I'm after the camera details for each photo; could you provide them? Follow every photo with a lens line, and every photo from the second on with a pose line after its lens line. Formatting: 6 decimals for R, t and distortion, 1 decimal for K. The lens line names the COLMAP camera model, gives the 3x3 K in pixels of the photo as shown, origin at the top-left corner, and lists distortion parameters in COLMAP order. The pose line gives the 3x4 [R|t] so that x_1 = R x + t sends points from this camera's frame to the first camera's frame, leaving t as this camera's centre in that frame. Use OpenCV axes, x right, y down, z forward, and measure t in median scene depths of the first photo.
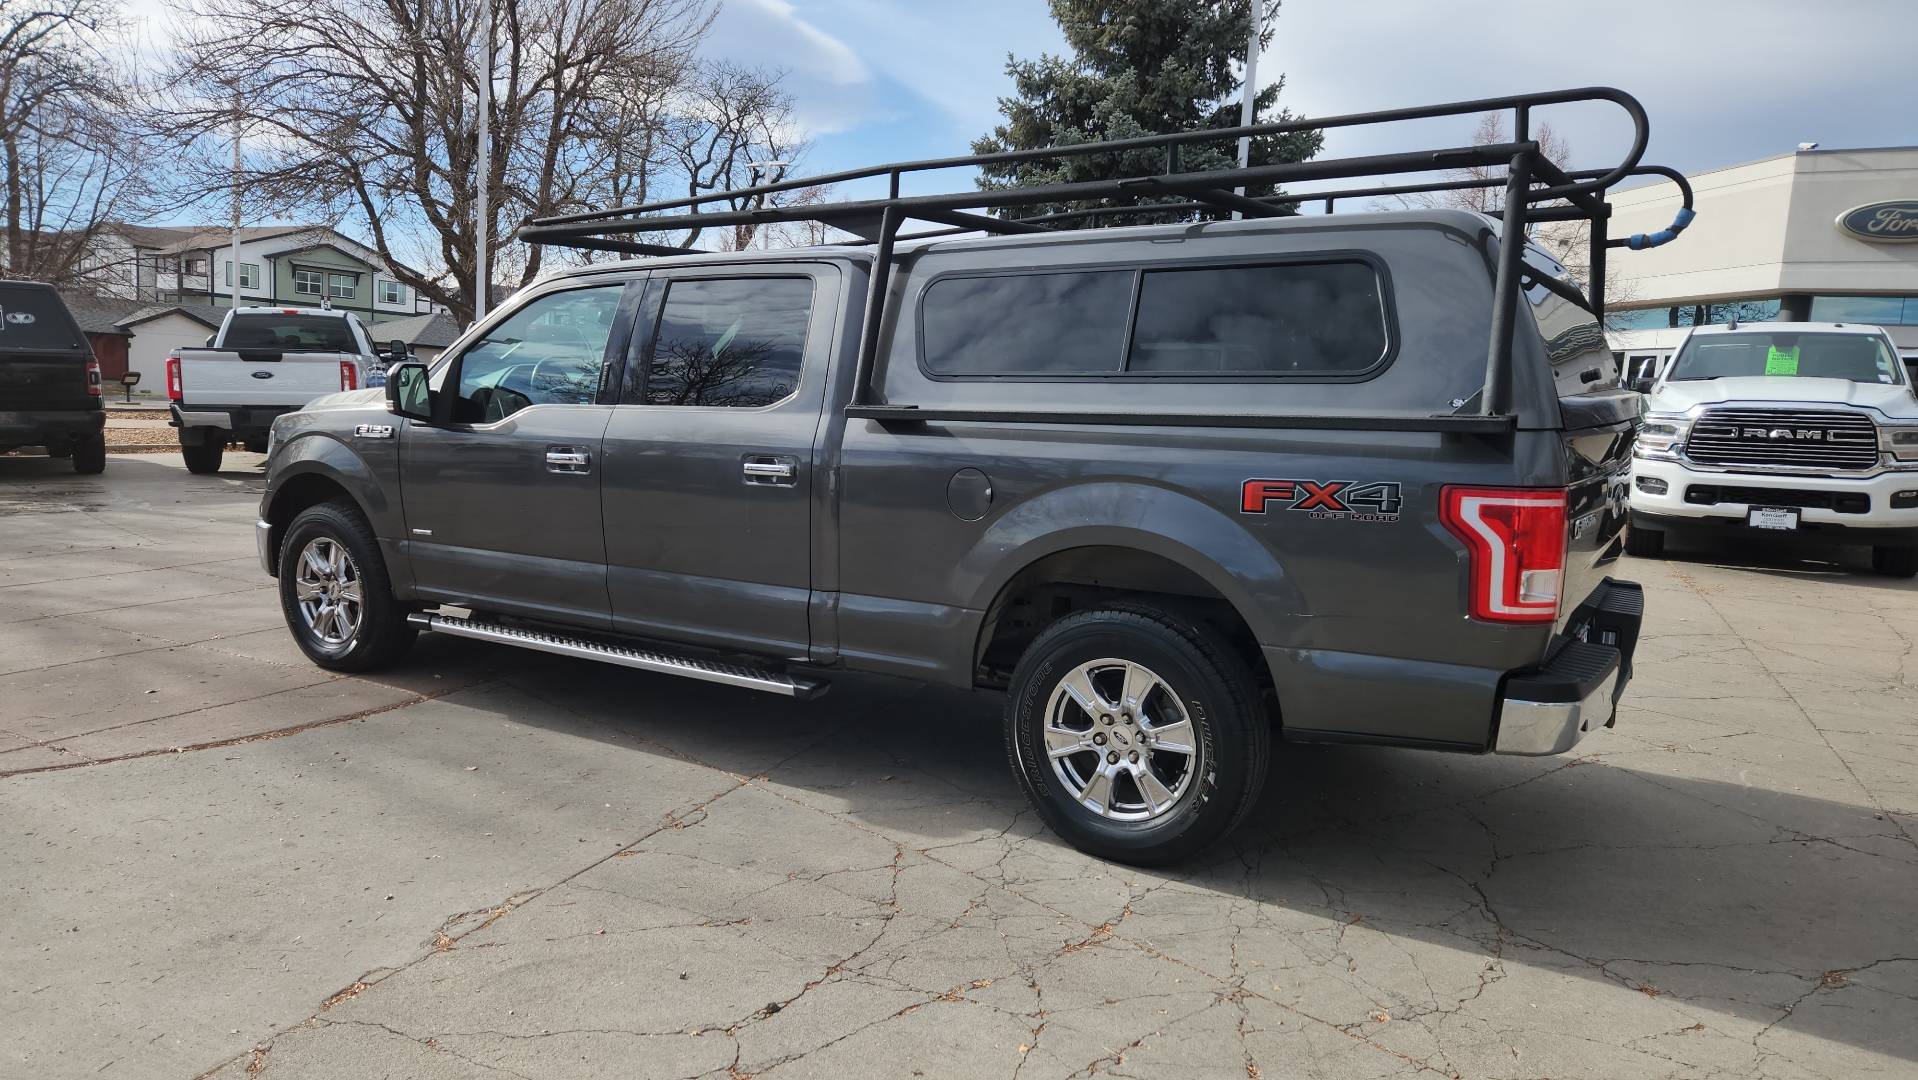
lens RADIAL K [[1283.1, 0, 934.3], [0, 1283.1, 535.8], [0, 0, 1]] dist [0.071915, -0.056194]
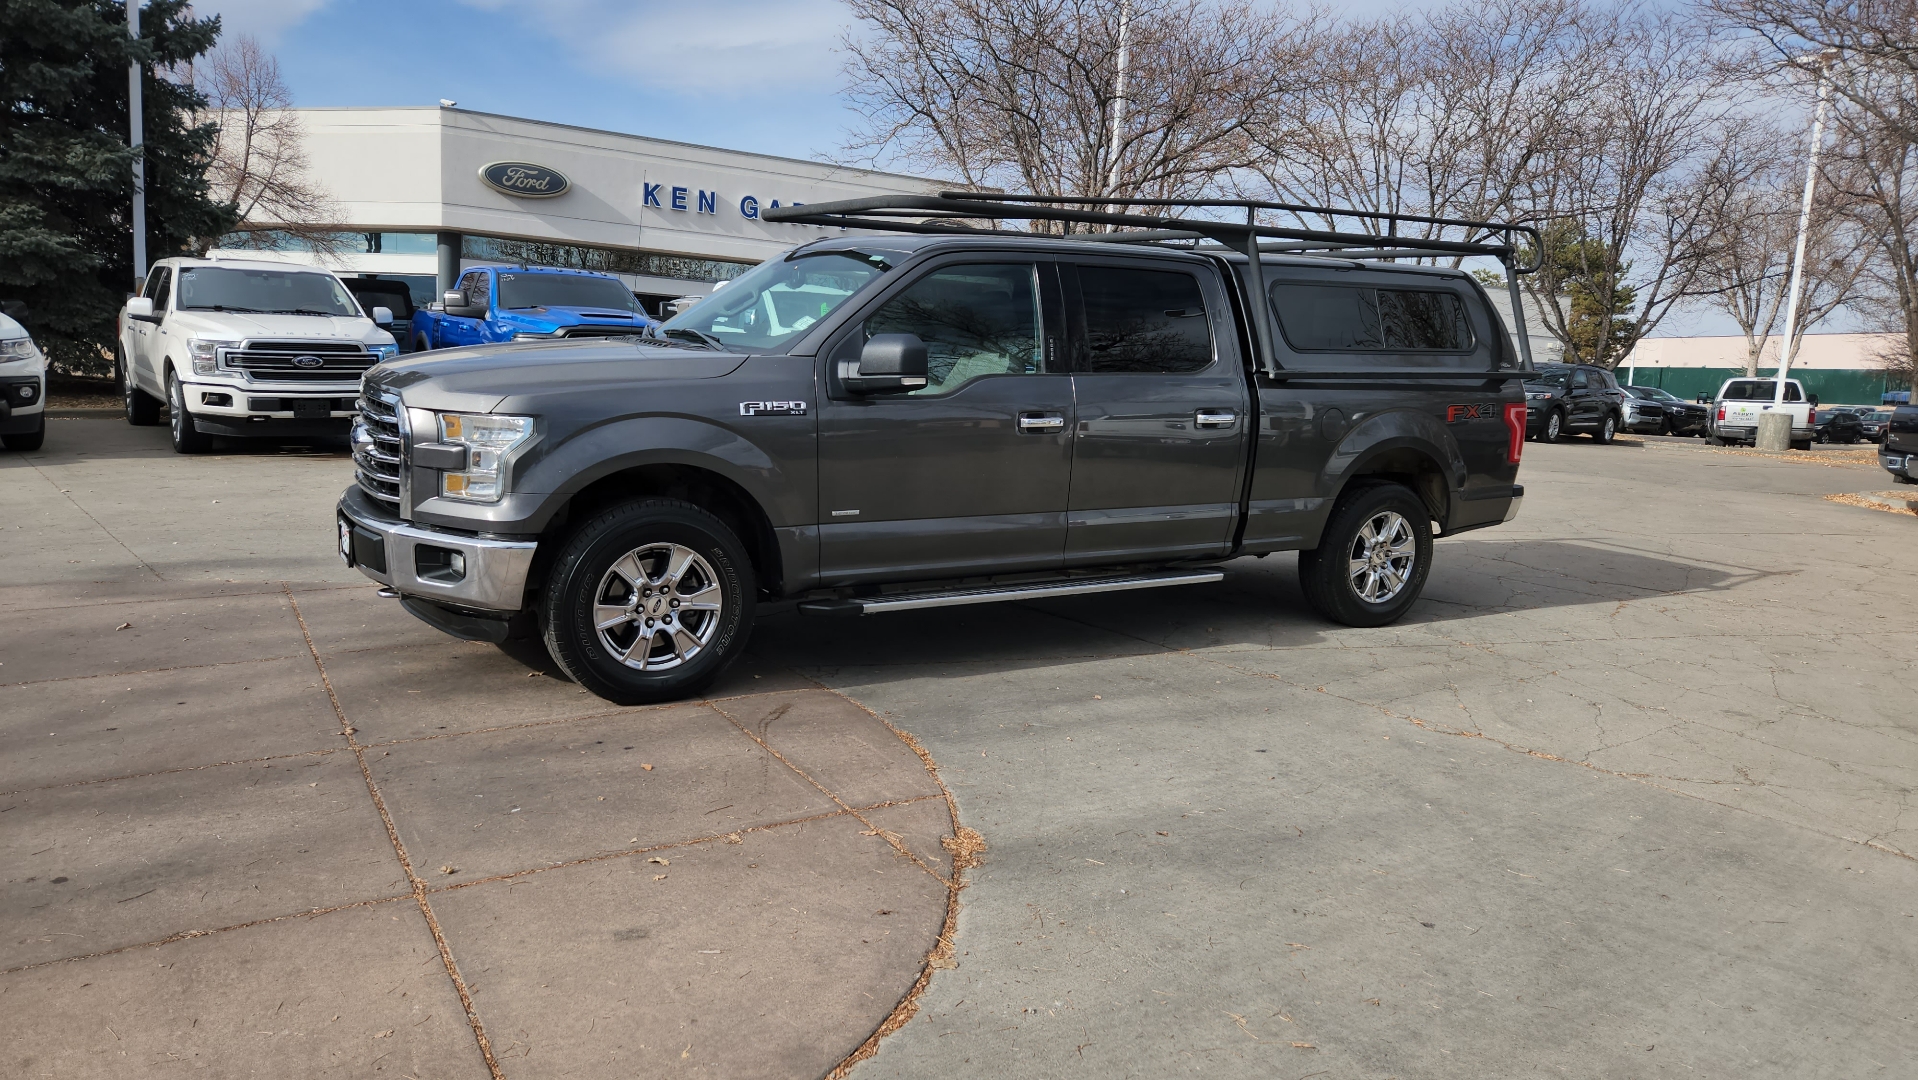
lens RADIAL K [[1283.1, 0, 947.6], [0, 1283.1, 550.0], [0, 0, 1]] dist [0.071915, -0.056194]
pose [[0.441129, -0.150430, 0.884746, -1.306778], [0.081938, 0.988485, 0.127215, -0.098164], [-0.893695, 0.016376, 0.448375, 0.568711]]
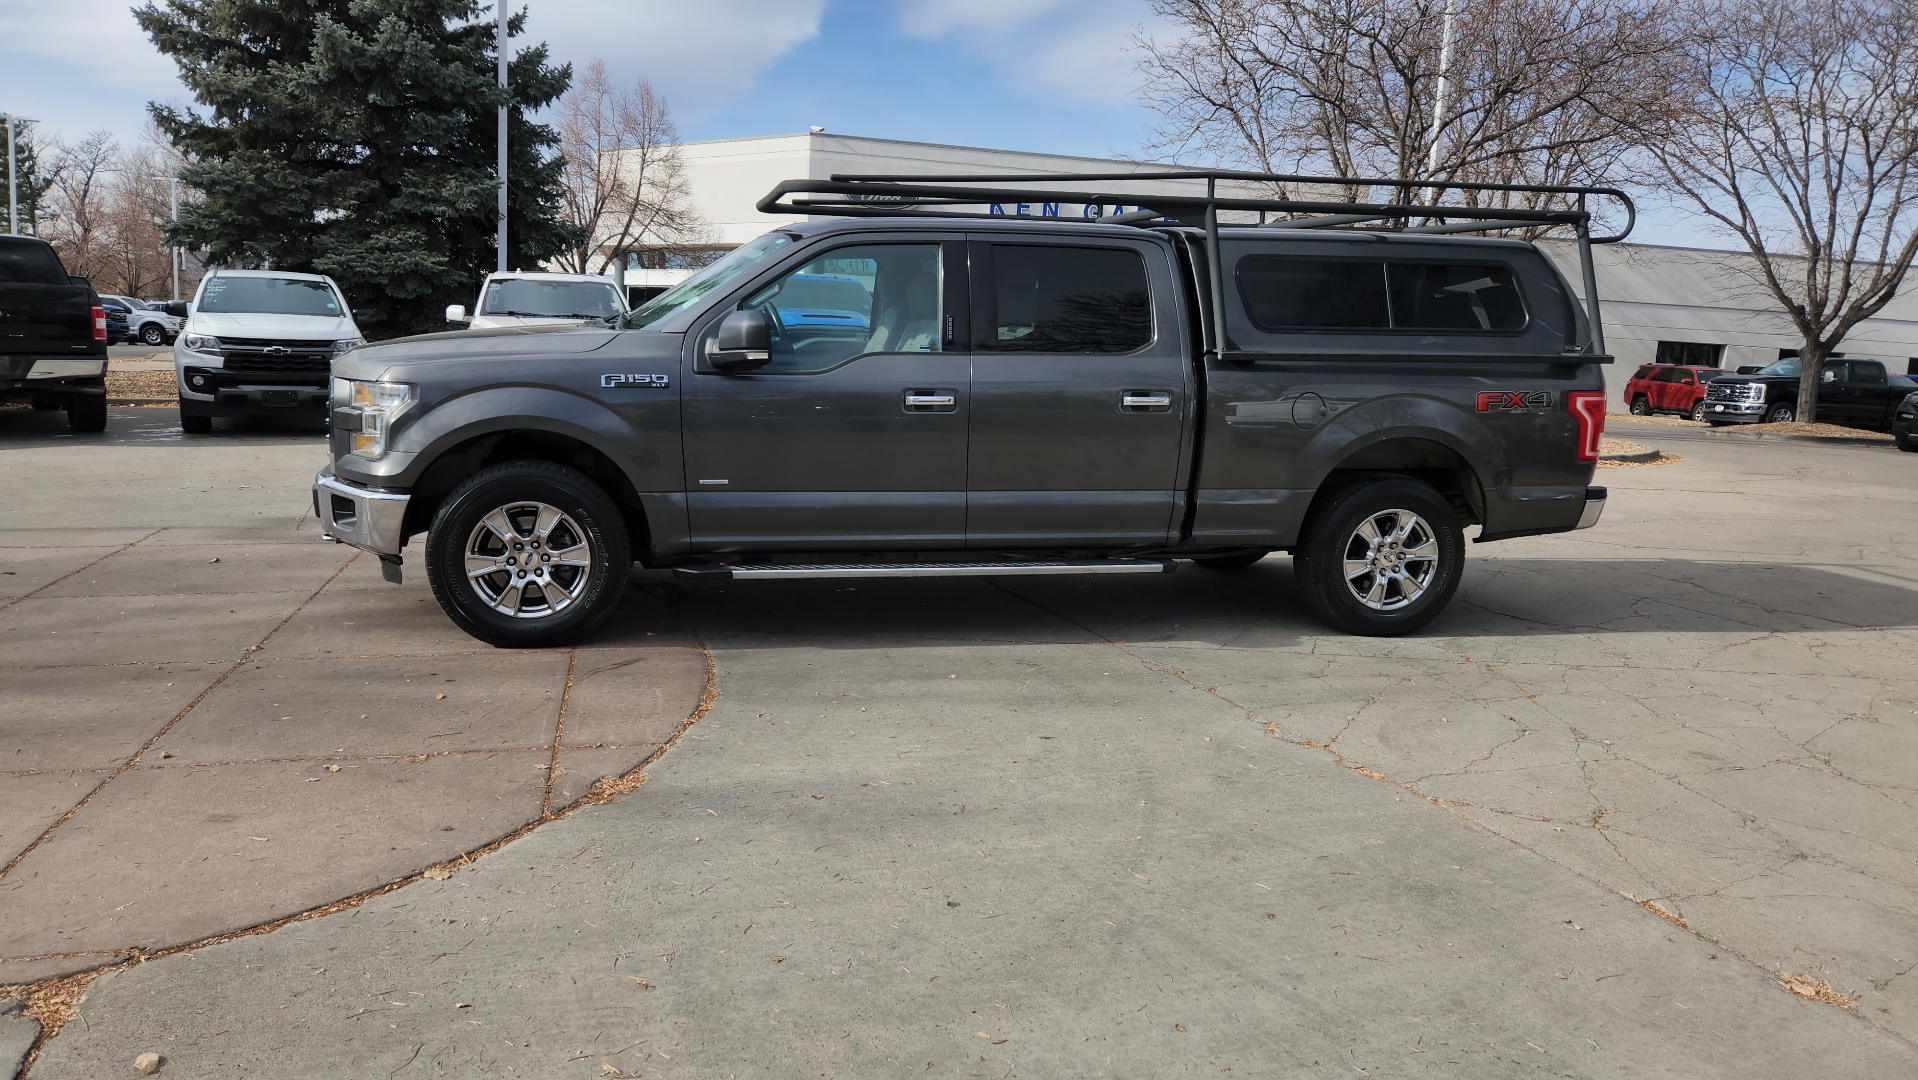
lens RADIAL K [[1283.1, 0, 940.3], [0, 1283.1, 543.1], [0, 0, 1]] dist [0.071915, -0.056194]
pose [[0.698174, -0.115532, 0.706545, -1.069033], [0.071284, 0.993207, 0.091967, -0.038831], [-0.712371, -0.013844, 0.701667, 0.207422]]
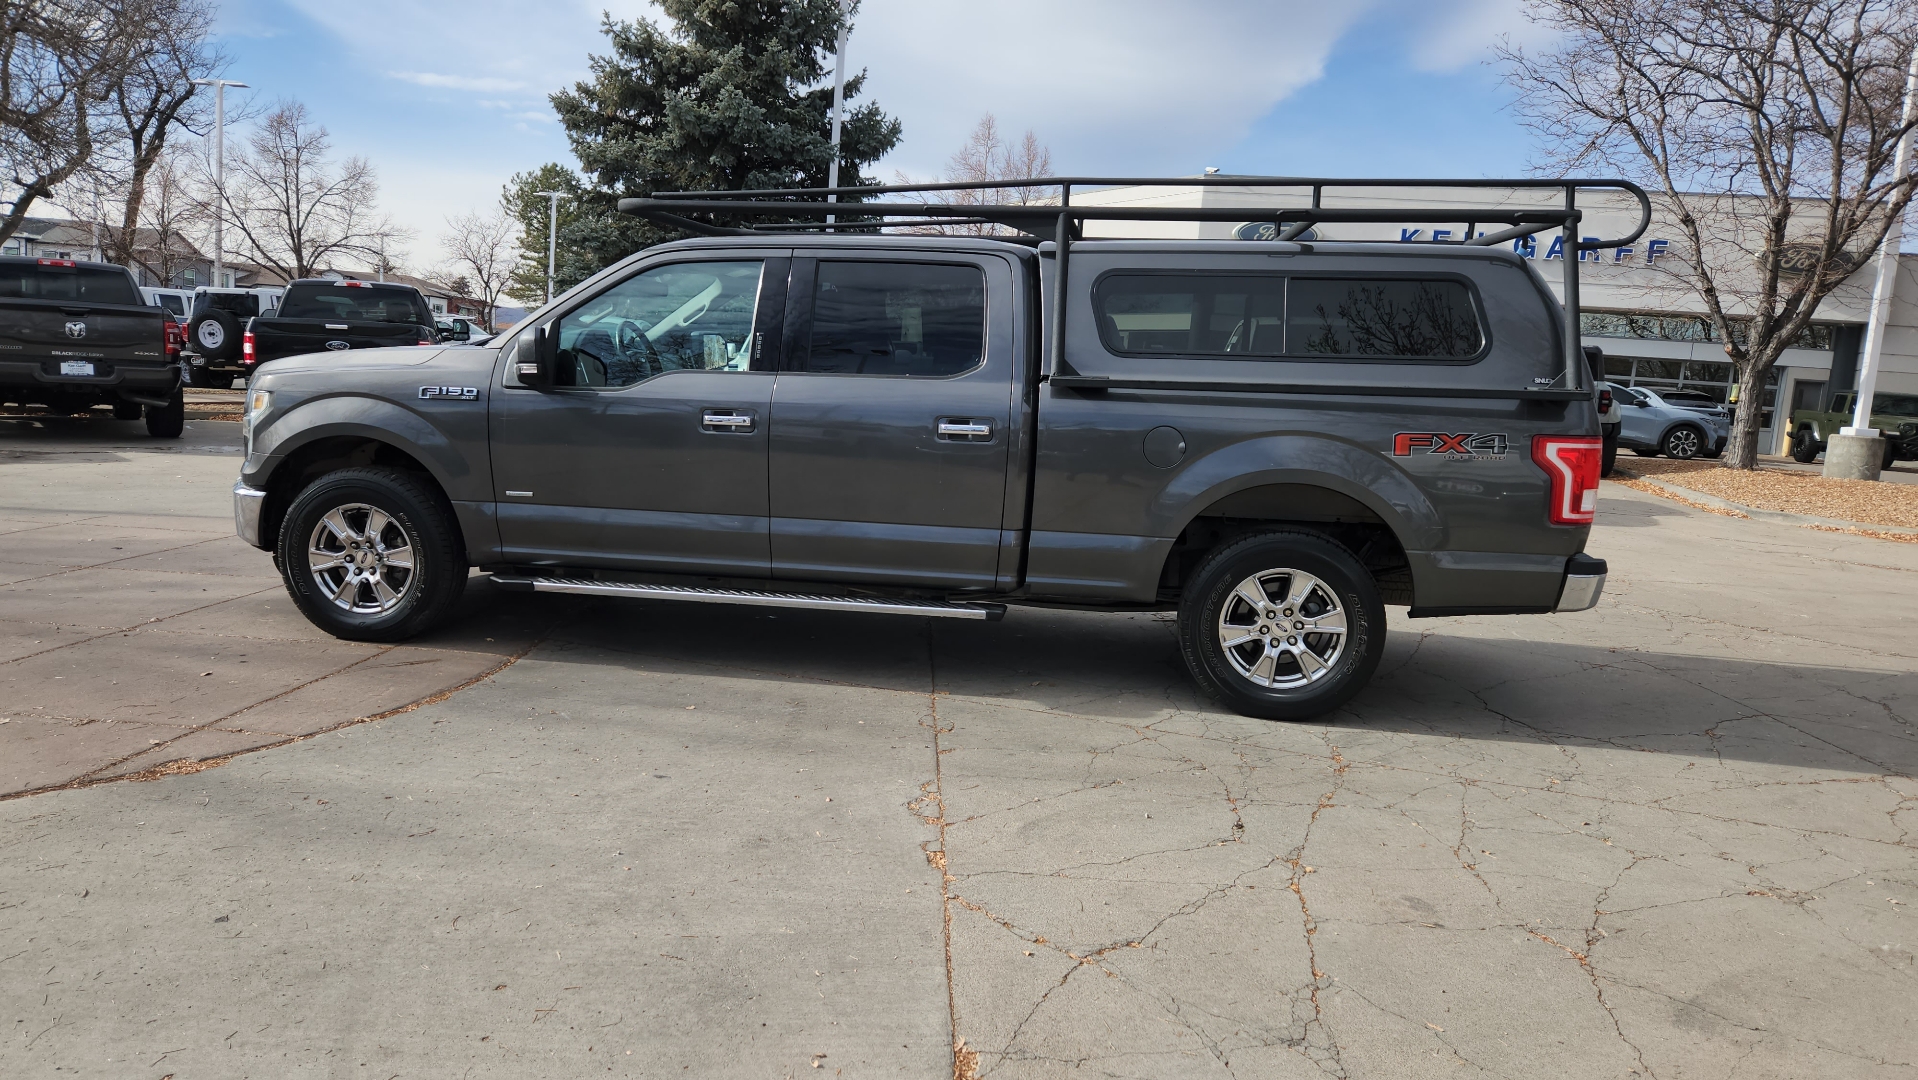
lens RADIAL K [[1283.1, 0, 940.3], [0, 1283.1, 533.8], [0, 0, 1]] dist [0.071915, -0.056194]
pose [[0.908497, -0.038903, 0.416076, -0.568101], [0.028505, 0.999107, 0.031176, 0.005817], [-0.416917, -0.016463, 0.908795, -0.054199]]
